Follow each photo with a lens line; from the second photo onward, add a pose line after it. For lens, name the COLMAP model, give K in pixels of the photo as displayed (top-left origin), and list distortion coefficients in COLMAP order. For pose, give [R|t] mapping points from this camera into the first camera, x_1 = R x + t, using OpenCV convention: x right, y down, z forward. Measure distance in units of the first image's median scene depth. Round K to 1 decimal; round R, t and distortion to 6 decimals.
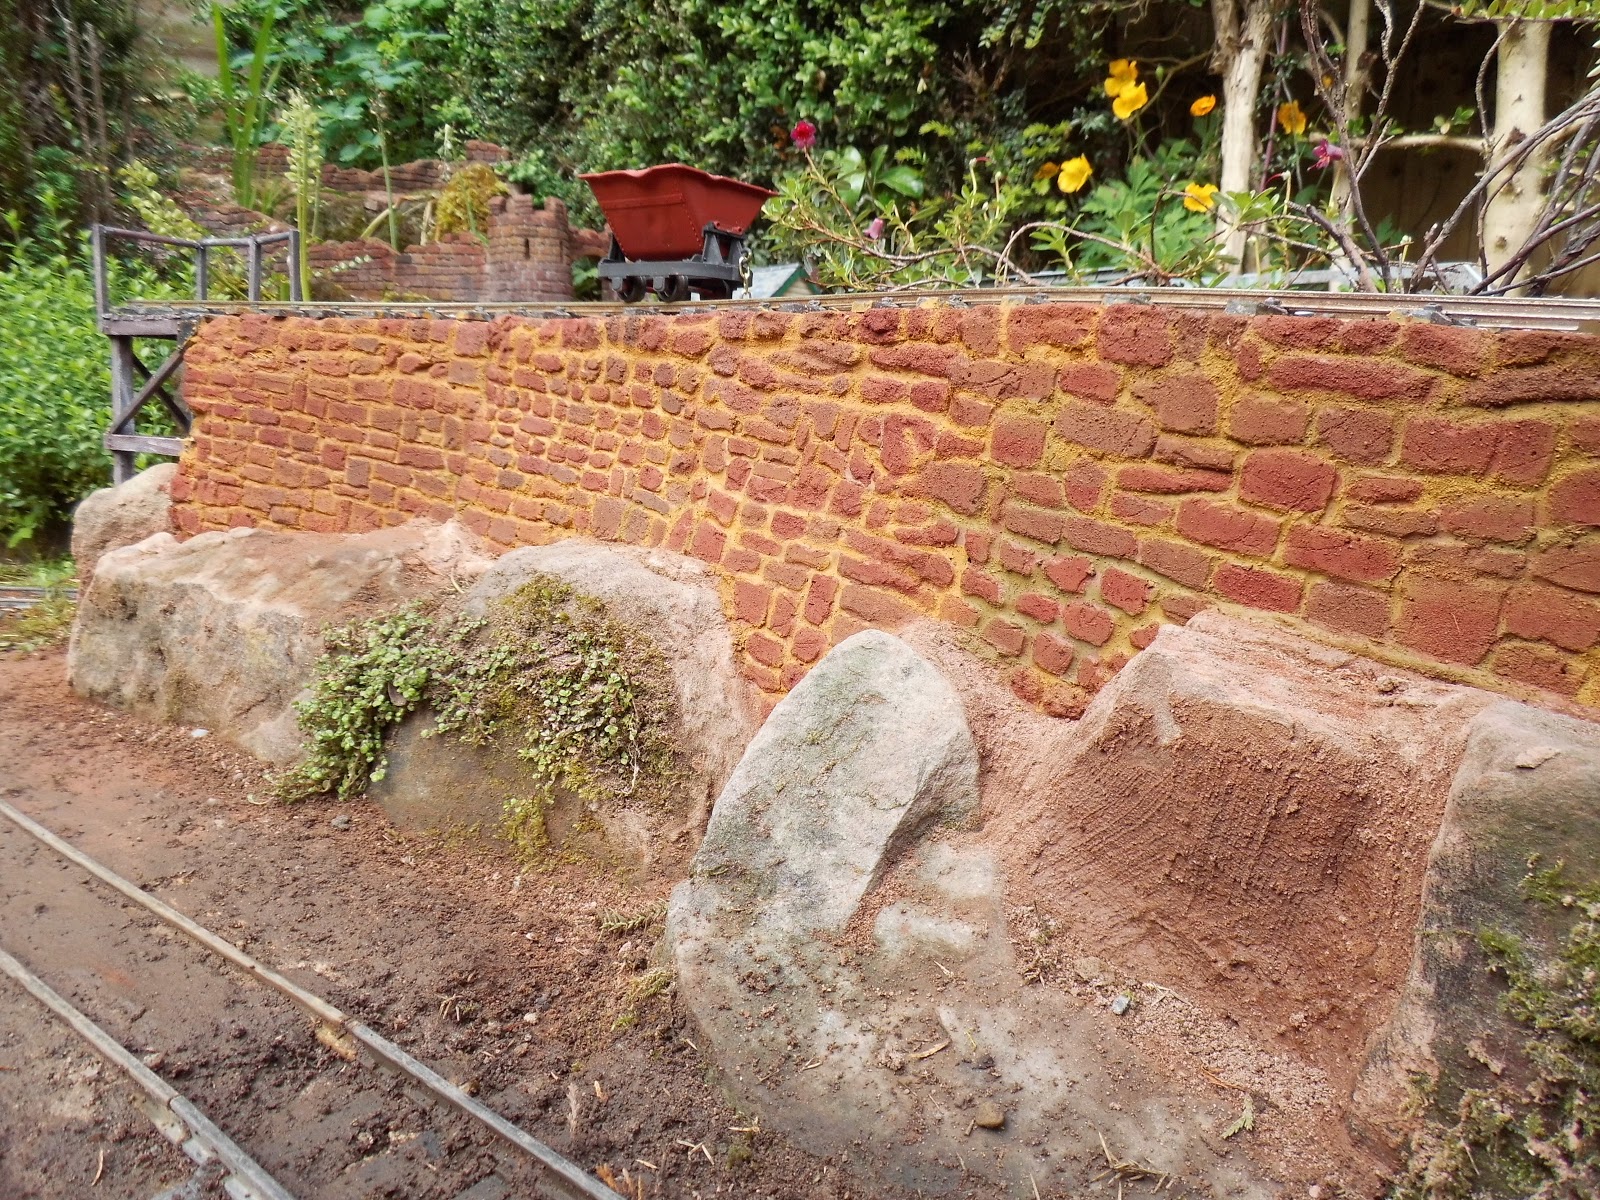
lens RADIAL K [[1161.1, 0, 799.8], [0, 1161.1, 600.4], [0, 0, 1]] dist [0.011629, 0.003040]
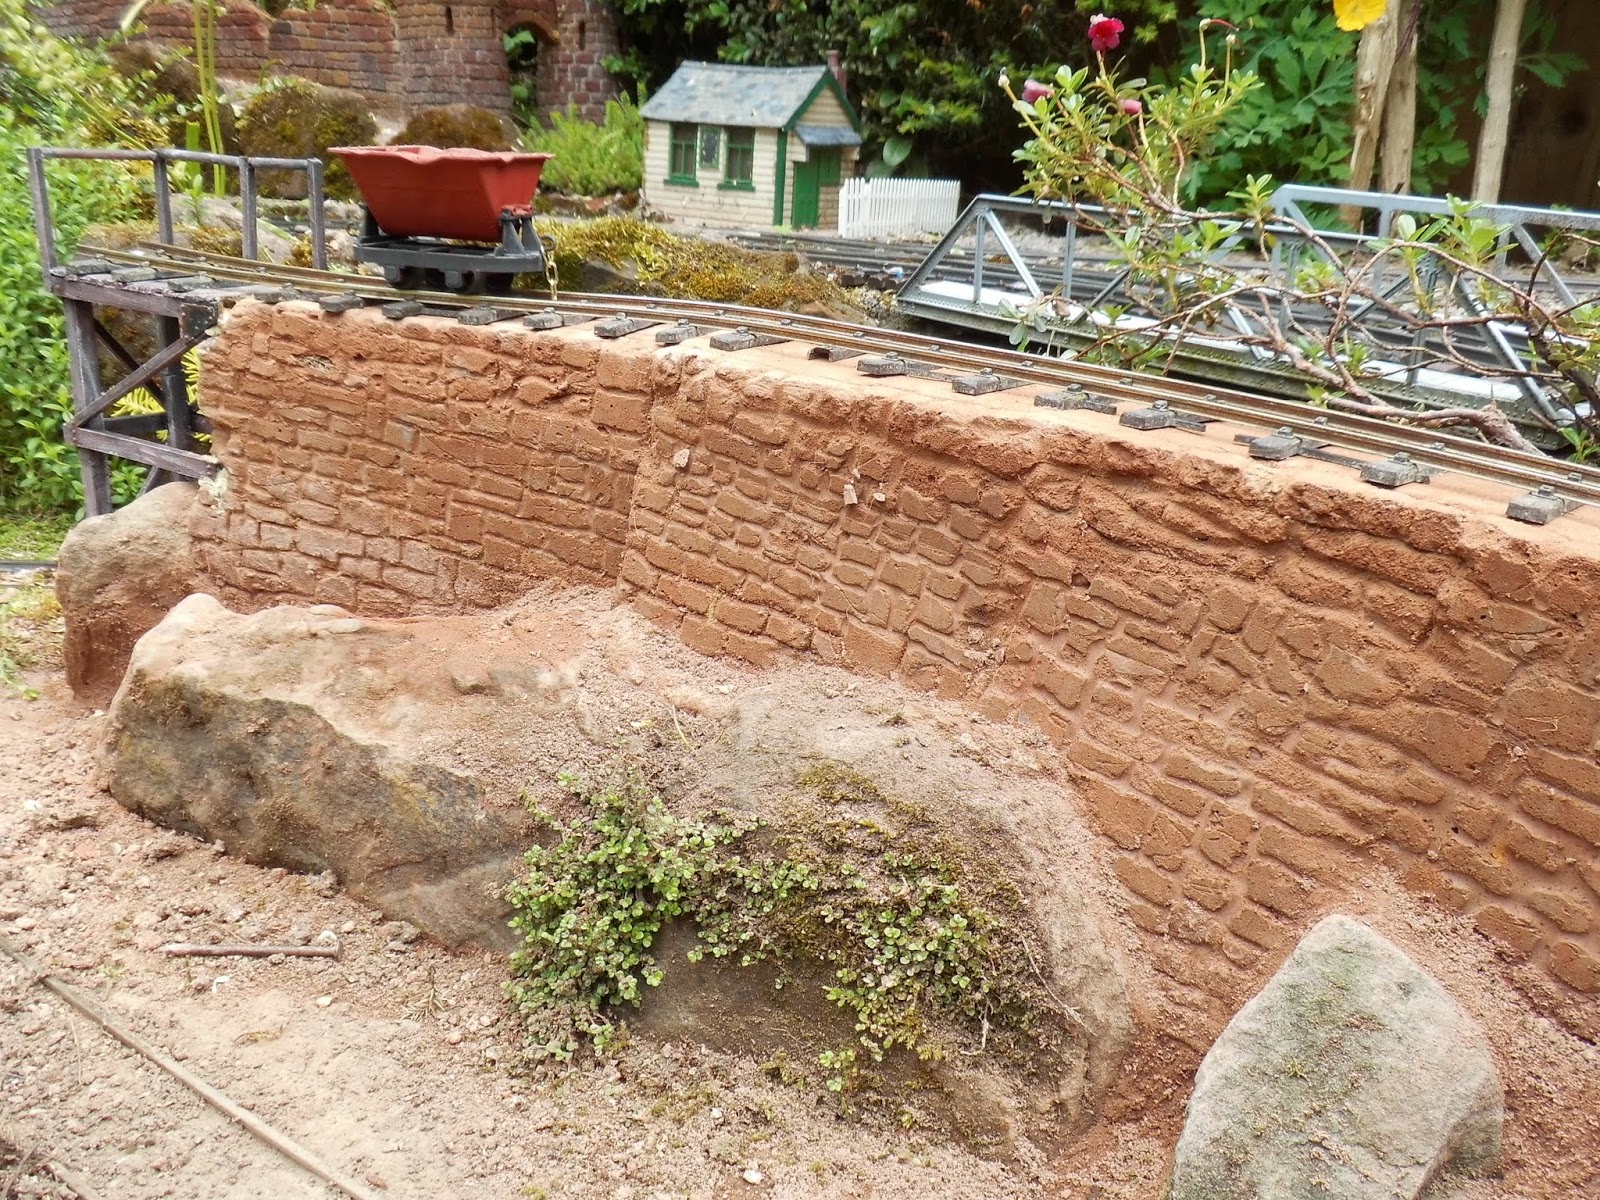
lens RADIAL K [[1336.2, 0, 802.7], [0, 1336.2, 597.0], [0, 0, 1]] dist [-0.007774, -0.014666]
pose [[0.994396, -0.031385, 0.100953, -0.257114], [0.010978, 0.980410, 0.196662, -0.246568], [-0.105148, -0.194452, 0.975260, 0.096040]]
